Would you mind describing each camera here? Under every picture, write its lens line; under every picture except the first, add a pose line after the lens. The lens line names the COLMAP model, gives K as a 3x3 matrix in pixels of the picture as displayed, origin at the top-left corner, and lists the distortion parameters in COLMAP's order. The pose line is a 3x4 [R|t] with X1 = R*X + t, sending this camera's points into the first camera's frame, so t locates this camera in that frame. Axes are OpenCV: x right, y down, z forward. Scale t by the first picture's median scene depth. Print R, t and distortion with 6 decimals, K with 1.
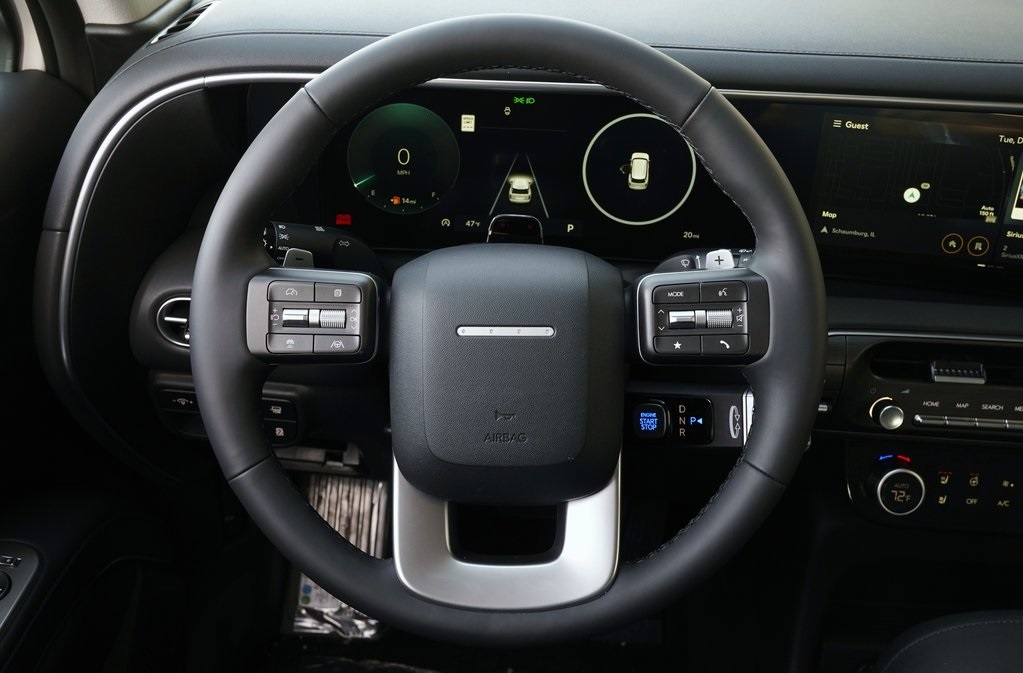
lens RADIAL K [[1036.2, 0, 510.1], [0, 1036.2, 338.7], [0, 0, 1]] dist [-0.014085, 0.000000]
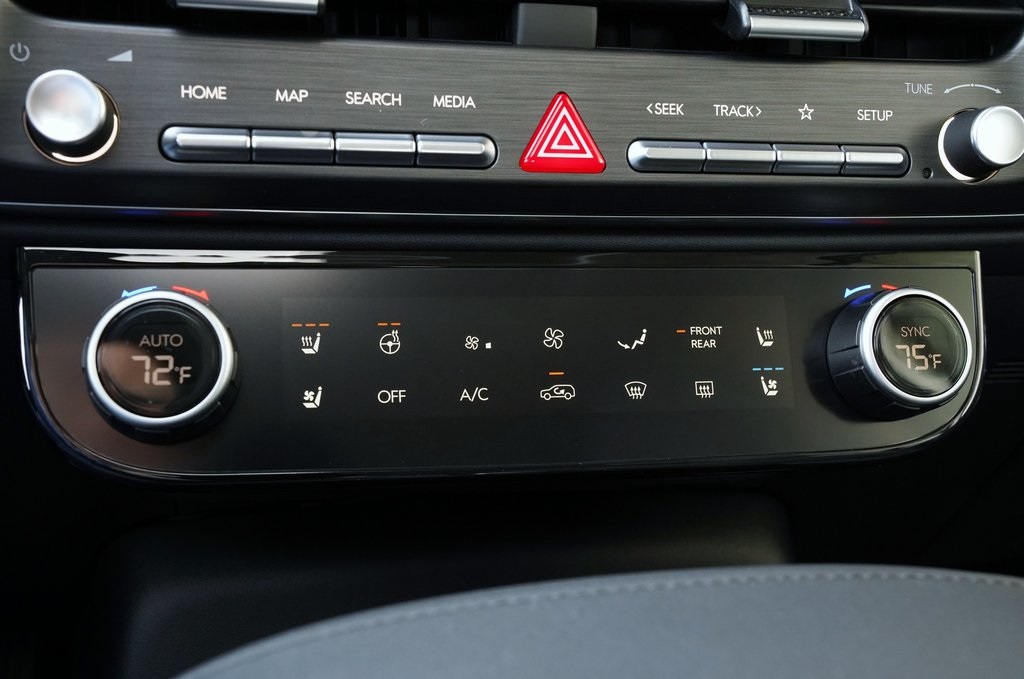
lens RADIAL K [[1285.0, 0, 543.4], [0, 1285.0, 337.9], [0, 0, 1]] dist [0.080516, 0.000000]
pose [[0.958619, -0.064519, 0.277286, 0.392863], [0.137596, 0.957669, -0.252860, 0.278750], [-0.249234, 0.280549, 0.926917, 0.577013]]
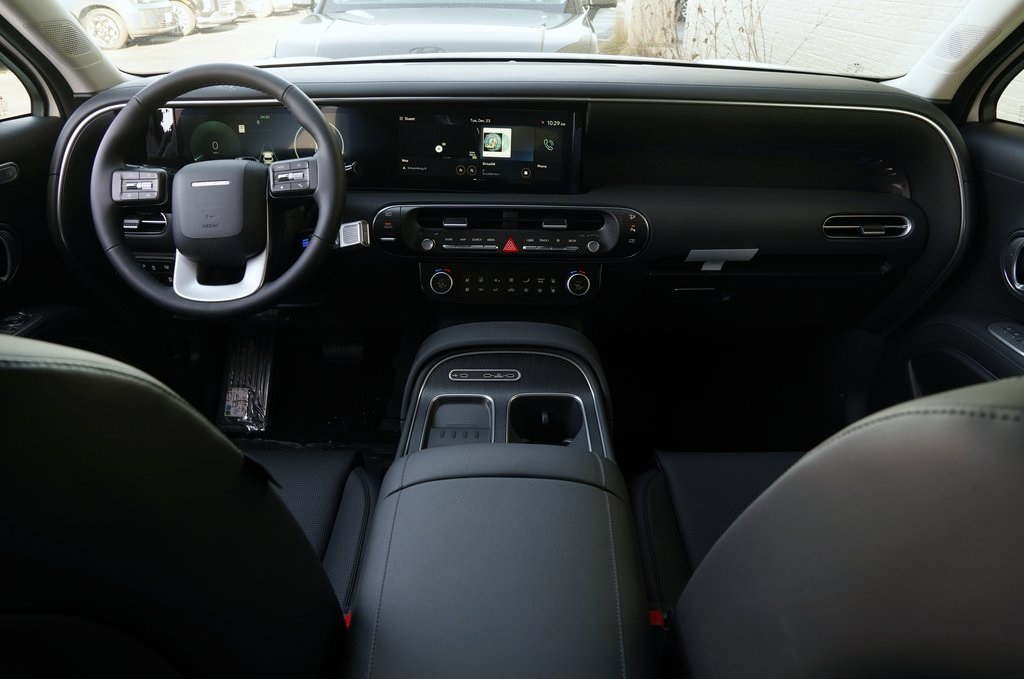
lens RADIAL K [[710.0, 0, 513.7], [0, 710.0, 338.3], [0, 0, 1]] dist [-0.127718, 0.082101]
pose [[0.998855, -0.044092, 0.018570, 0.511319], [0.045425, 0.995853, -0.078819, 0.398228], [-0.015018, 0.079572, 0.996716, -0.480679]]
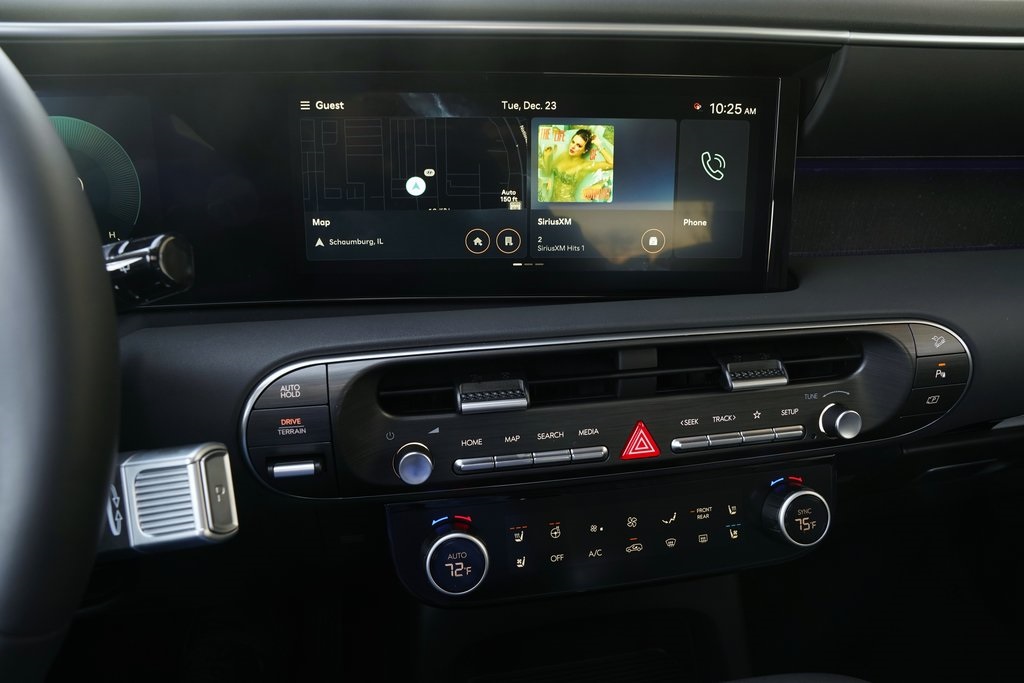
lens RADIAL K [[710.0, 0, 512.1], [0, 710.0, 339.8], [0, 0, 1]] dist [-0.127718, 0.082101]
pose [[0.972423, -0.116886, 0.201819, 0.342575], [0.145324, 0.980492, -0.132348, 0.062555], [-0.182413, 0.158028, 0.970440, 0.481666]]
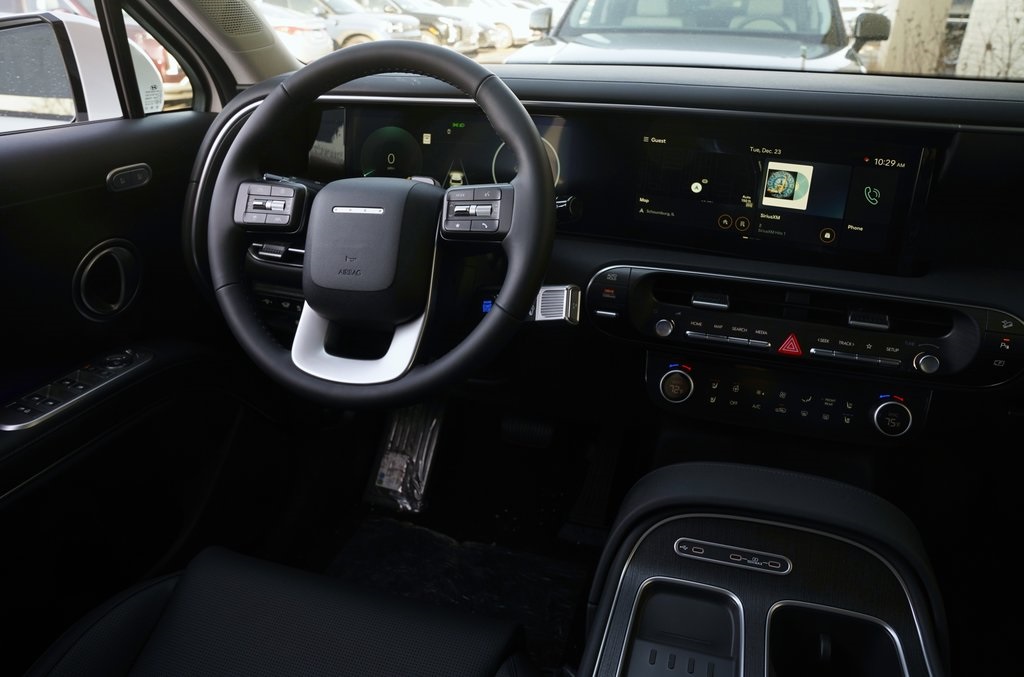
lens RADIAL K [[710.0, 0, 512.3], [0, 710.0, 338.0], [0, 0, 1]] dist [-0.127718, 0.082101]
pose [[0.962824, 0.082380, -0.257263, 0.417445], [-0.115589, 0.986414, -0.116732, 0.229609], [0.244152, 0.142129, 0.959265, -0.009126]]
